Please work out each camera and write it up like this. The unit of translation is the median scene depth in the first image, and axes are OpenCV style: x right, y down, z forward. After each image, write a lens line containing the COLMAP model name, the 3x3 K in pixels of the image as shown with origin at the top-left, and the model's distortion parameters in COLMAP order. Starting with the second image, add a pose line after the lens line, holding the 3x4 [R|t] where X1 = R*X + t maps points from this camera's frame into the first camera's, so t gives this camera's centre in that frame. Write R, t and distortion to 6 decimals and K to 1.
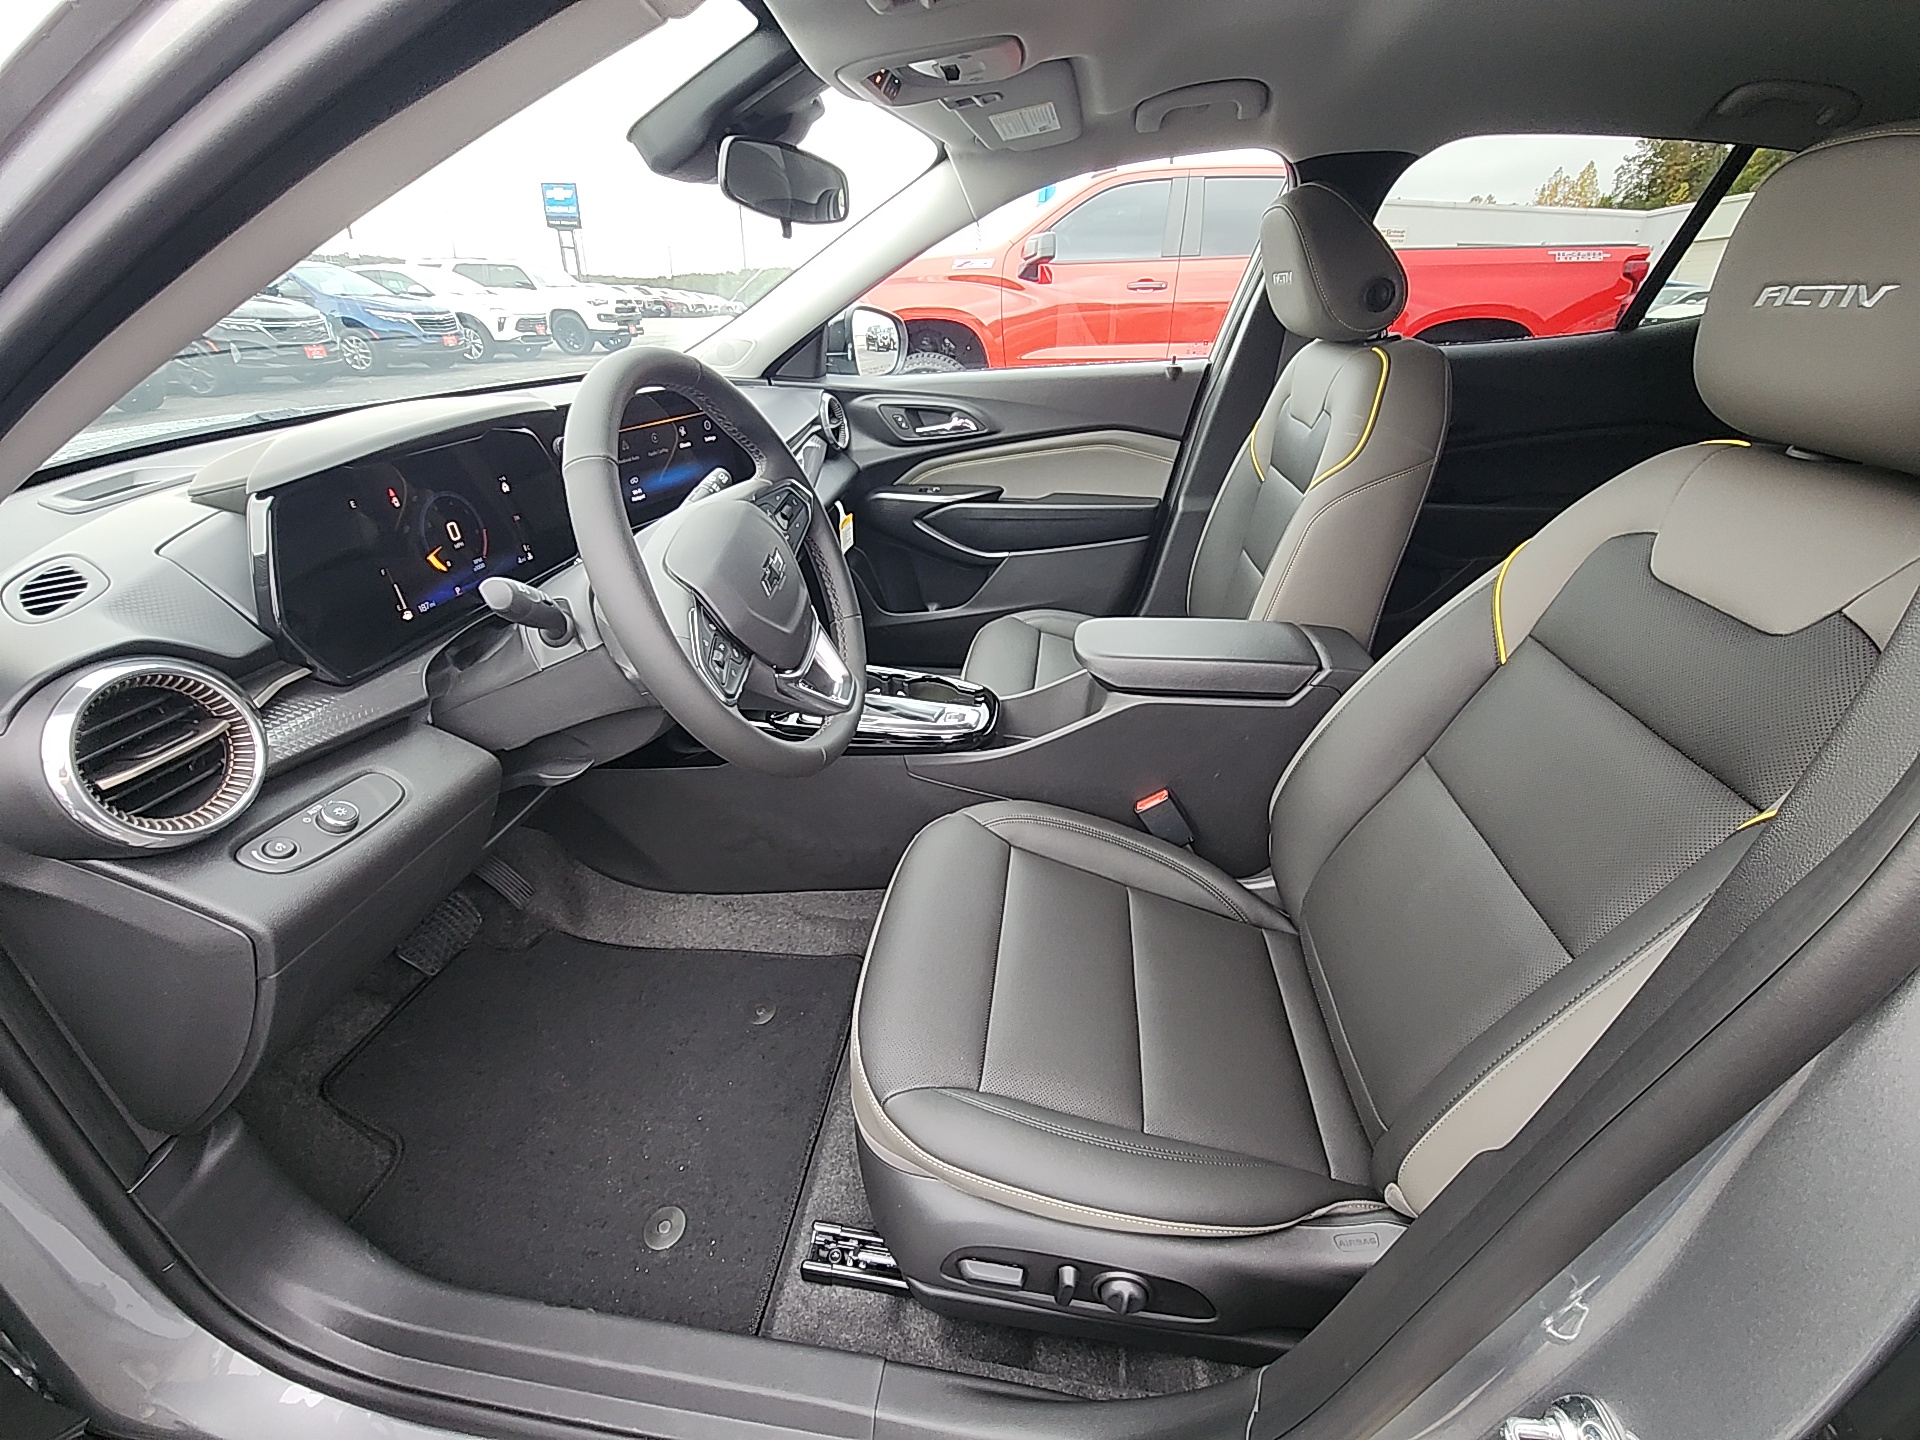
lens RADIAL K [[772.8, 0, 951.8], [0, 772.8, 704.9], [0, 0, 1]] dist [0.014320, -0.009809]
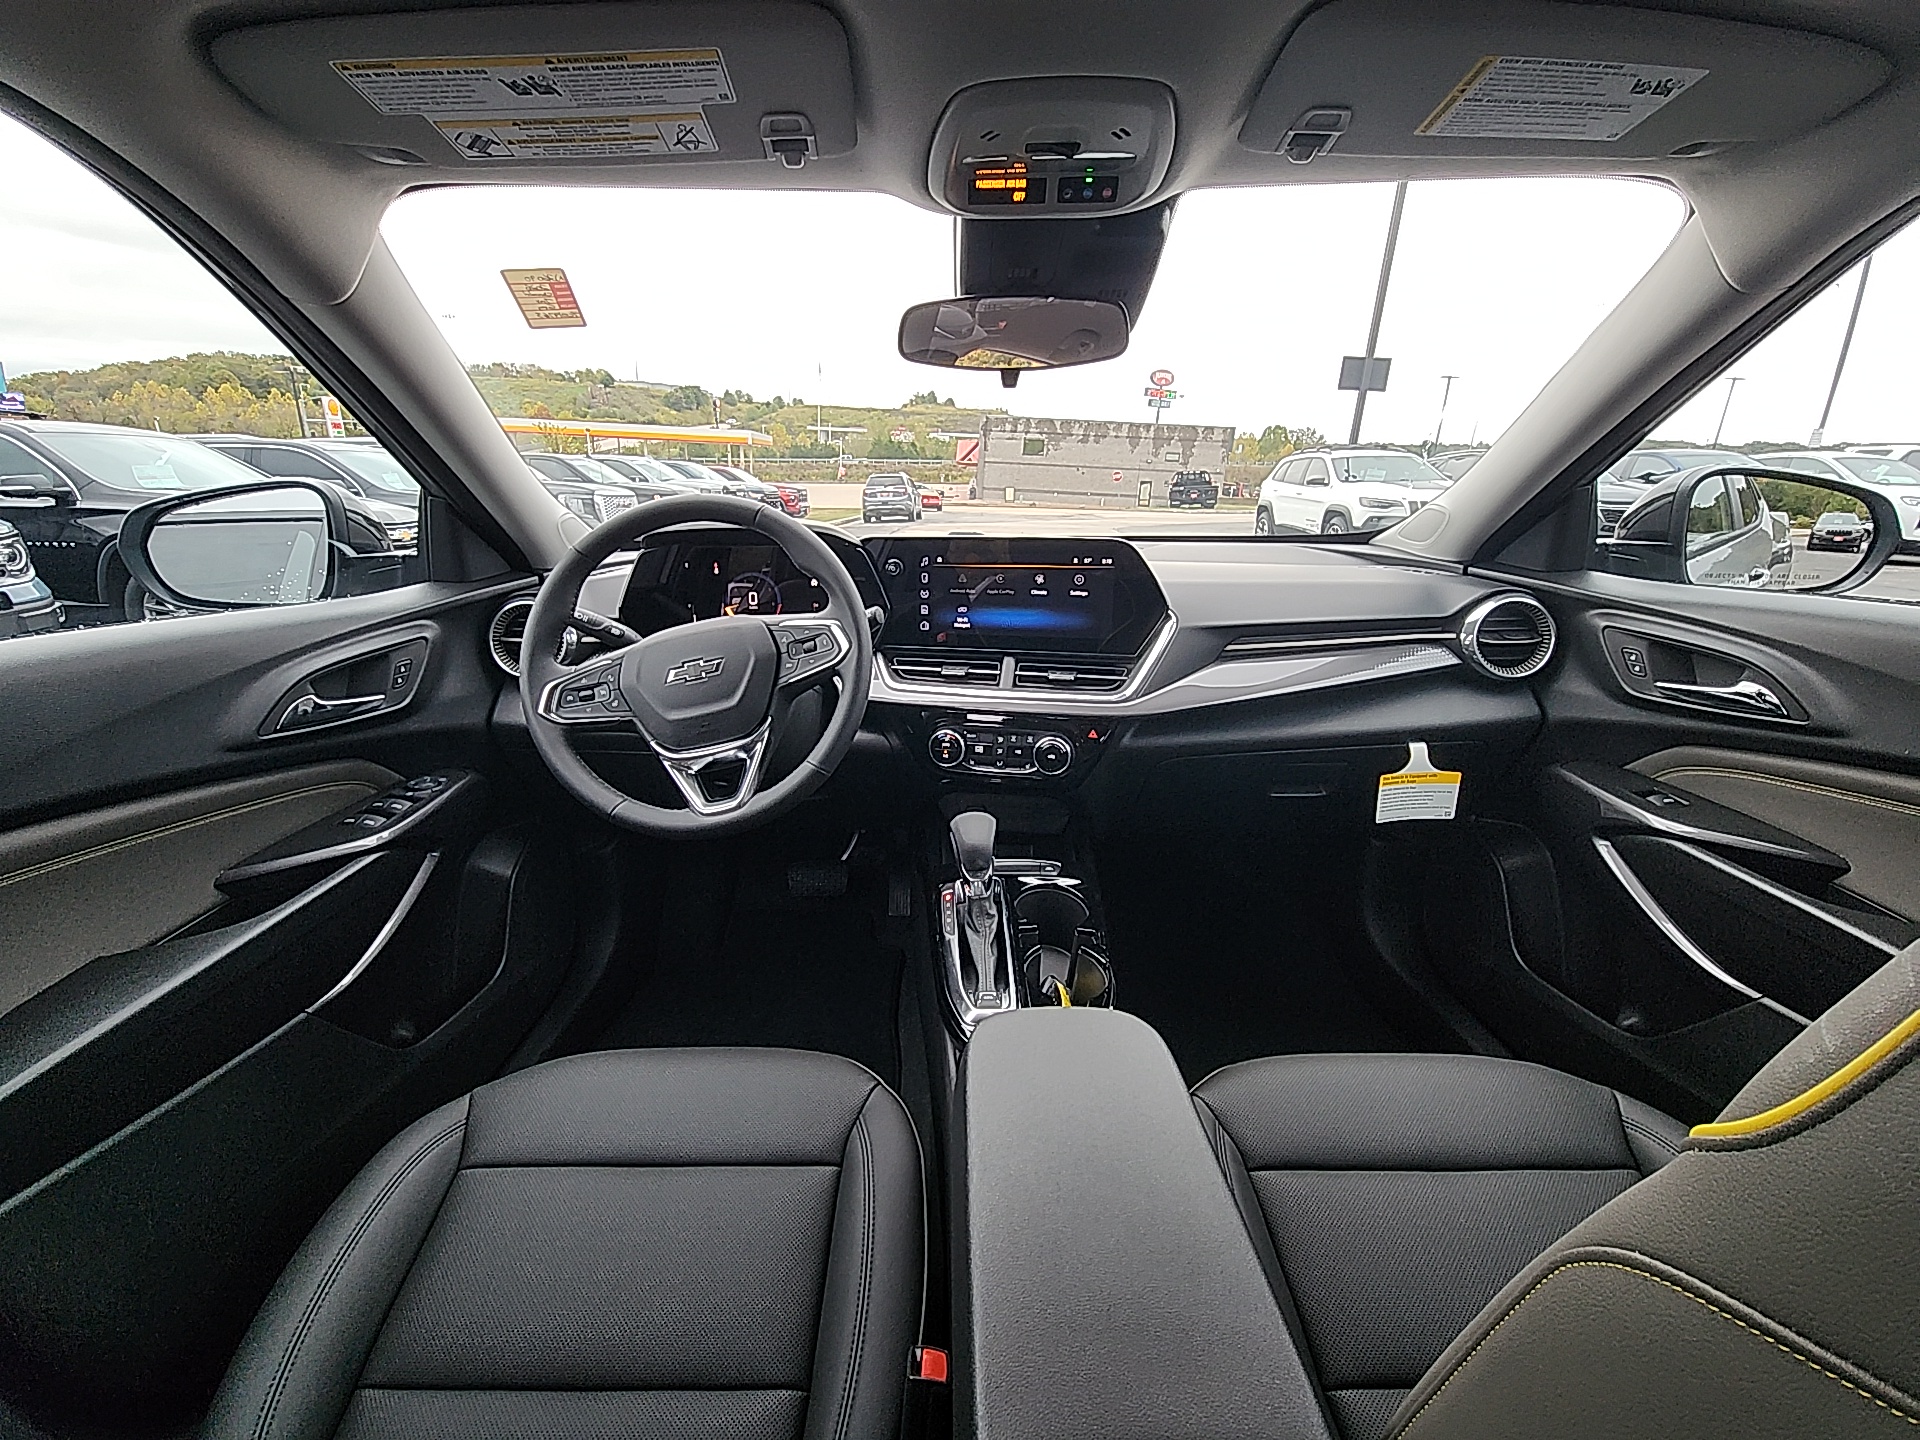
lens RADIAL K [[772.8, 0, 948.6], [0, 772.8, 700.6], [0, 0, 1]] dist [0.014320, -0.009809]
pose [[0.143192, 0.267694, -0.952804, 0.119572], [-0.464949, 0.868068, 0.174012, -0.065771], [0.873681, 0.418088, 0.248765, 0.140465]]
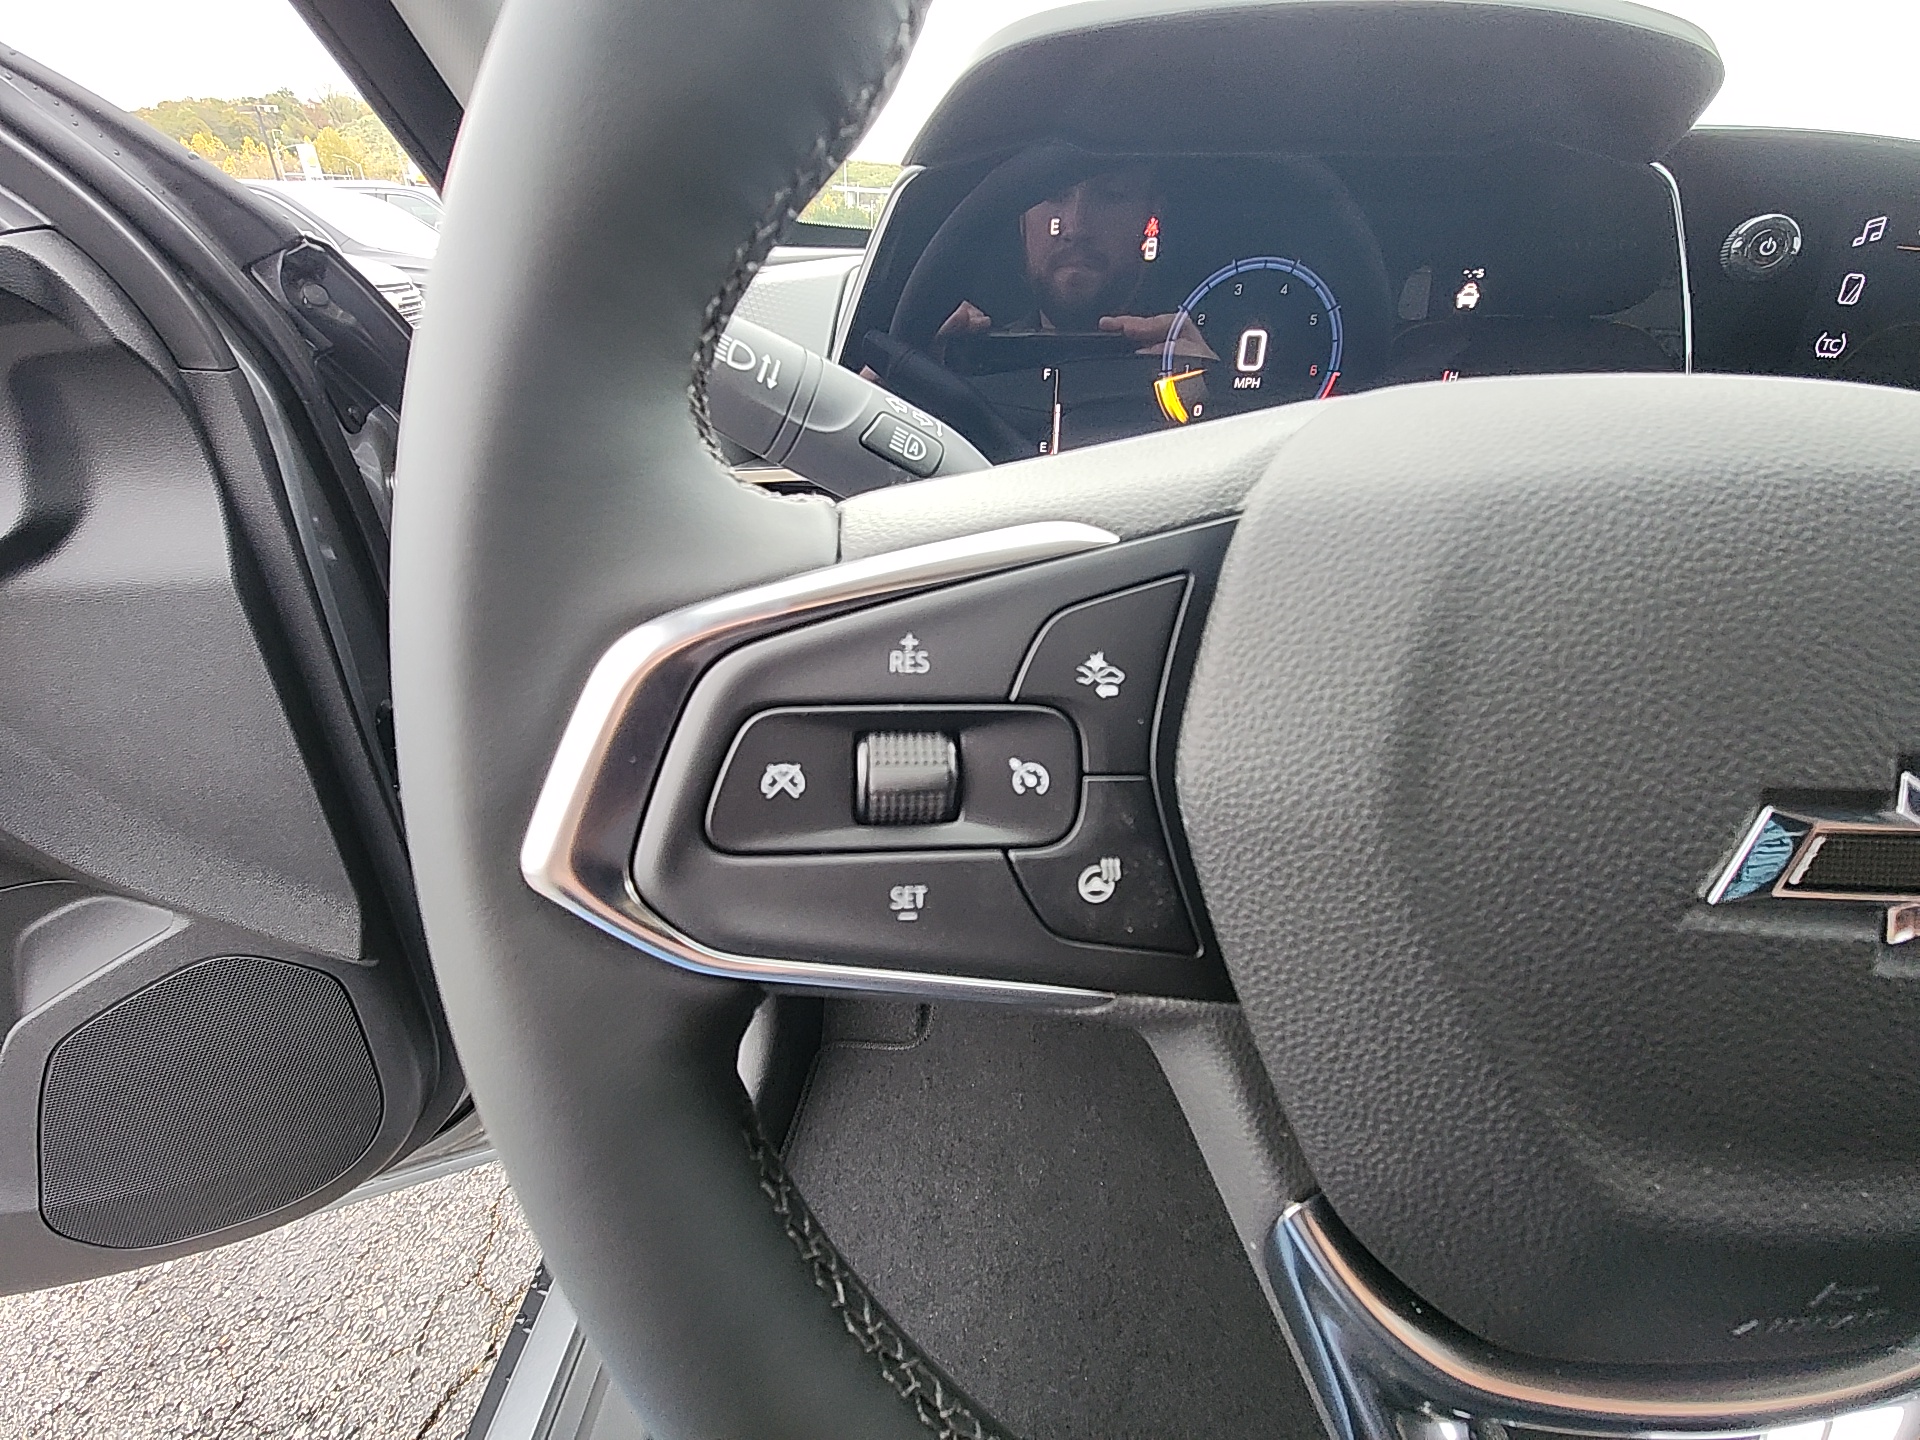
lens RADIAL K [[772.8, 0, 951.1], [0, 772.8, 704.0], [0, 0, 1]] dist [0.014320, -0.009809]
pose [[0.099314, 0.495700, -0.862797, -0.019659], [-0.476893, 0.784726, 0.395952, -0.020881], [0.873333, 0.372138, 0.314330, 0.104166]]
